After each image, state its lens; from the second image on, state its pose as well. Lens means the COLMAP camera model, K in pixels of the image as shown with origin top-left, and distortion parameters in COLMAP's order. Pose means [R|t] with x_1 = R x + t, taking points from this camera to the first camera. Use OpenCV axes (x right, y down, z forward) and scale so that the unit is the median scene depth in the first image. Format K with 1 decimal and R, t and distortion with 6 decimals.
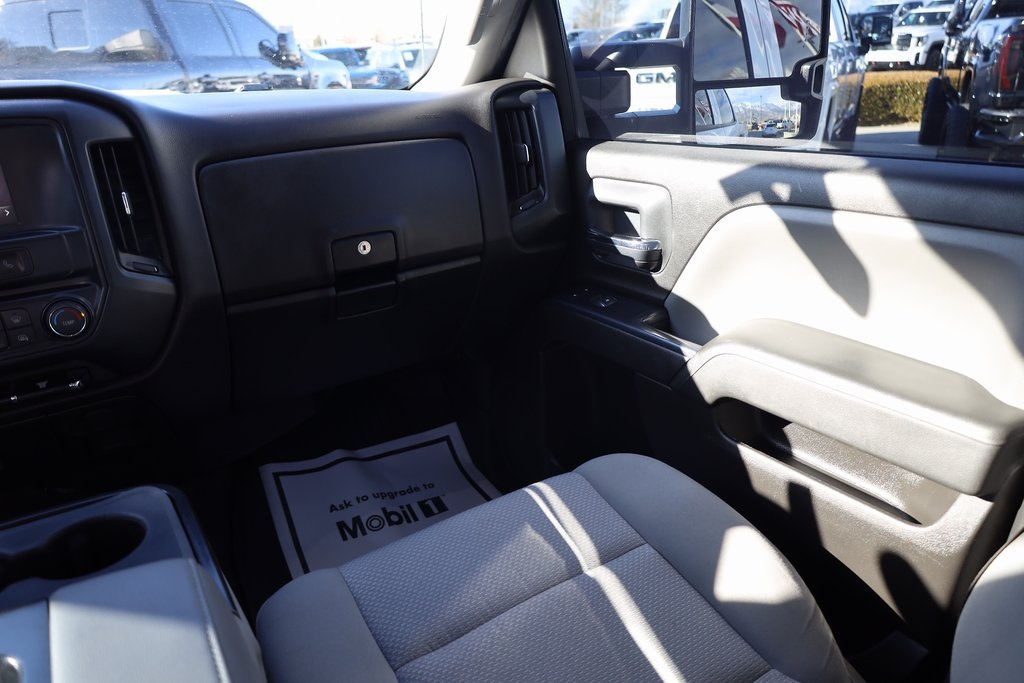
lens RADIAL K [[697.3, 0, 512.0], [0, 697.3, 341.5], [0, 0, 1]] dist [-0.014642, -0.000457]
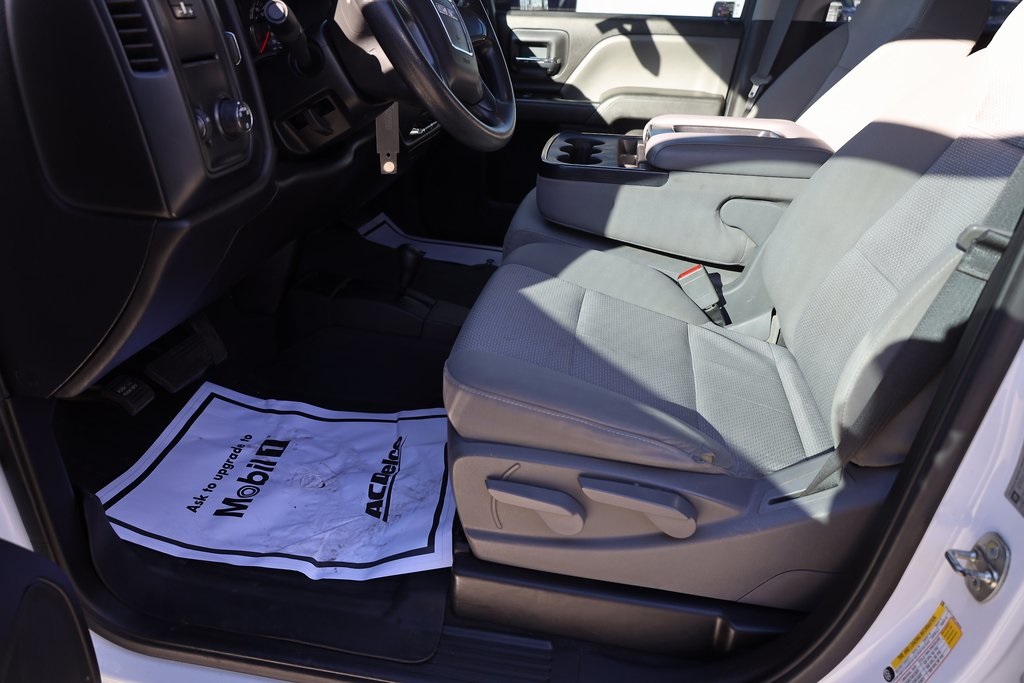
lens RADIAL K [[697.3, 0, 512.0], [0, 697.3, 341.5], [0, 0, 1]] dist [-0.014642, -0.000457]
pose [[0.663959, -0.267366, 0.698337, -1.497399], [0.206284, 0.963145, 0.172621, 0.271496], [-0.718753, 0.029442, 0.694642, -0.312851]]
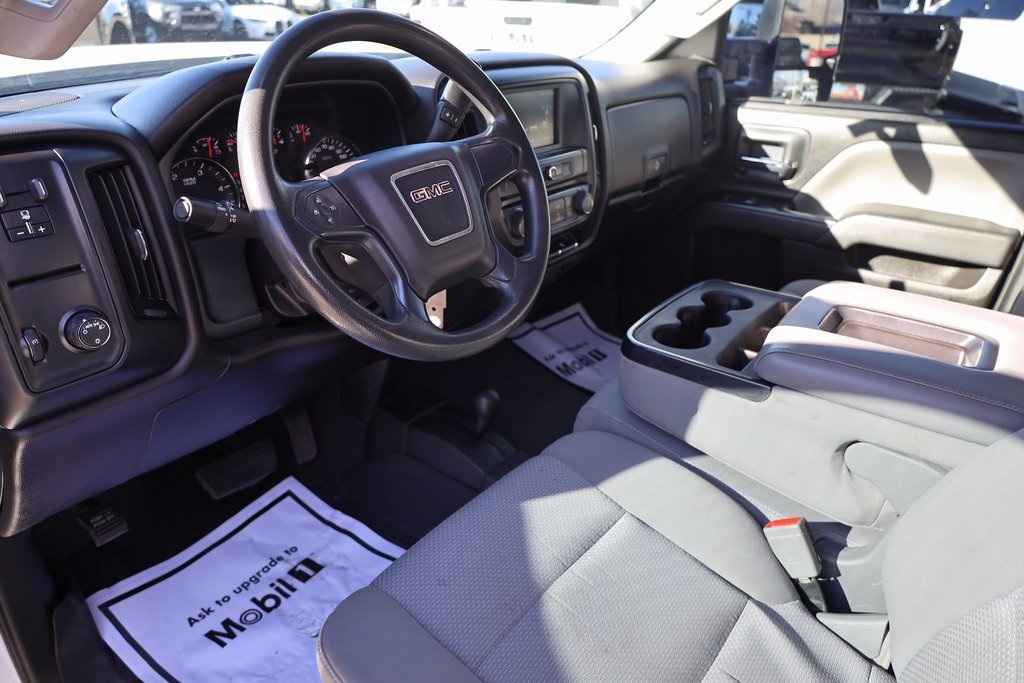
lens RADIAL K [[701.7, 0, 512.0], [0, 701.7, 341.5], [0, 0, 1]] dist [-0.012183, -0.002196]
pose [[0.935690, -0.085130, 0.342398, -1.032074], [0.062386, 0.995084, 0.076921, 0.116540], [-0.347263, -0.050613, 0.936401, -0.389120]]
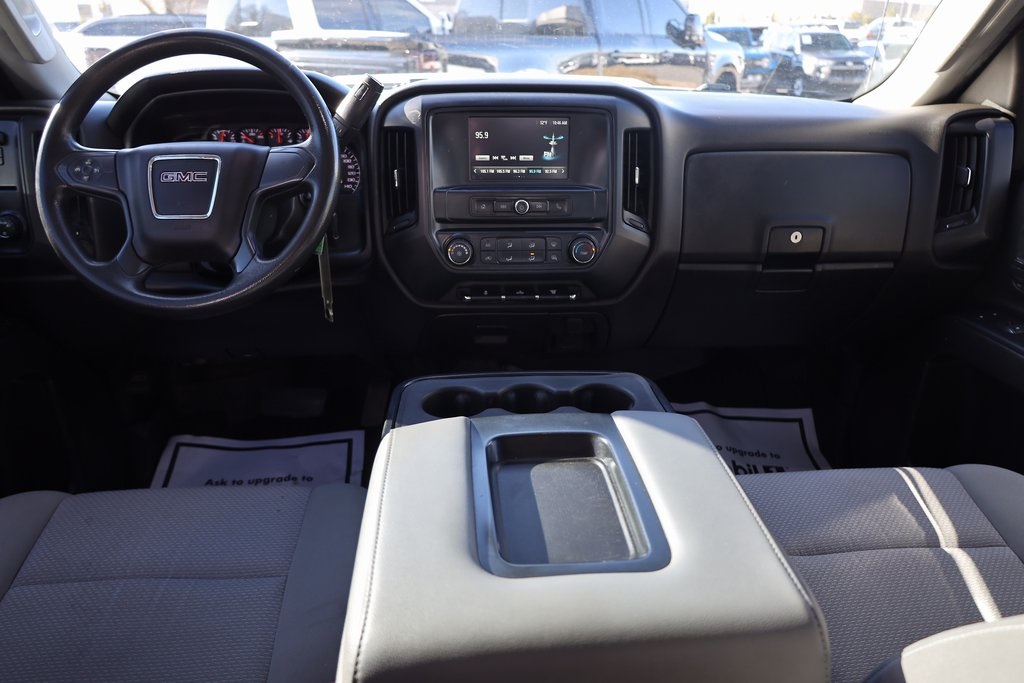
lens RADIAL K [[697.3, 0, 512.0], [0, 697.3, 341.5], [0, 0, 1]] dist [-0.014642, -0.000457]
pose [[0.874679, 0.237979, -0.422260, -0.084996], [-0.225334, 0.970954, 0.080451, 0.048832], [0.429141, 0.024781, 0.902898, -0.259783]]
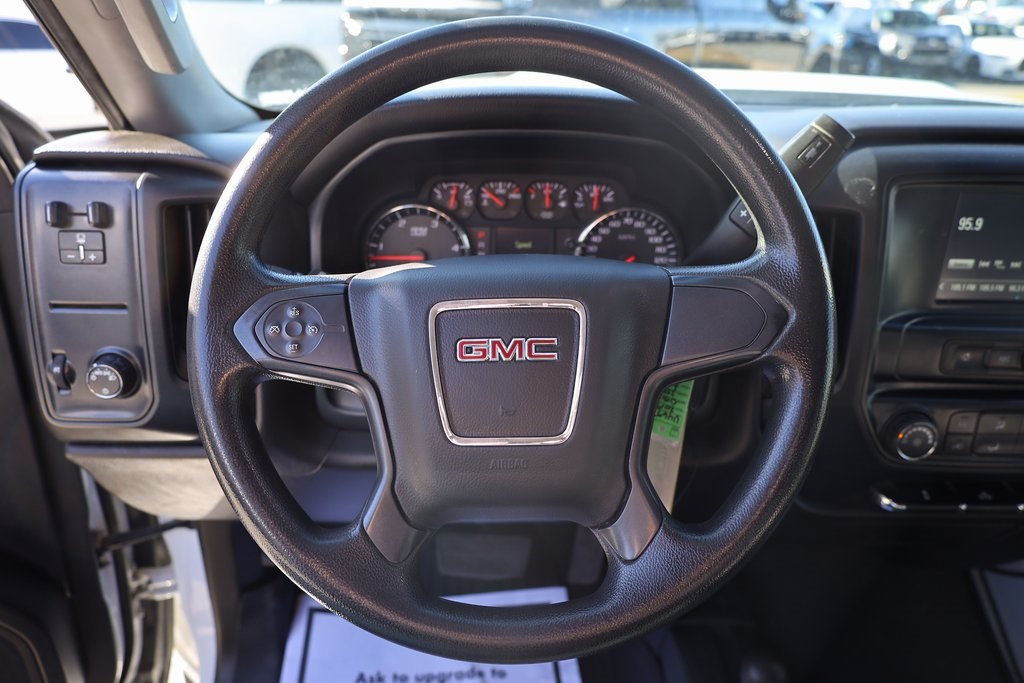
lens RADIAL K [[697.3, 0, 512.0], [0, 697.3, 341.5], [0, 0, 1]] dist [-0.014642, -0.000457]
pose [[0.844186, 0.283506, -0.454944, -0.666704], [-0.253774, 0.958933, 0.126676, -0.042968], [0.472174, 0.008515, 0.881464, -0.011319]]
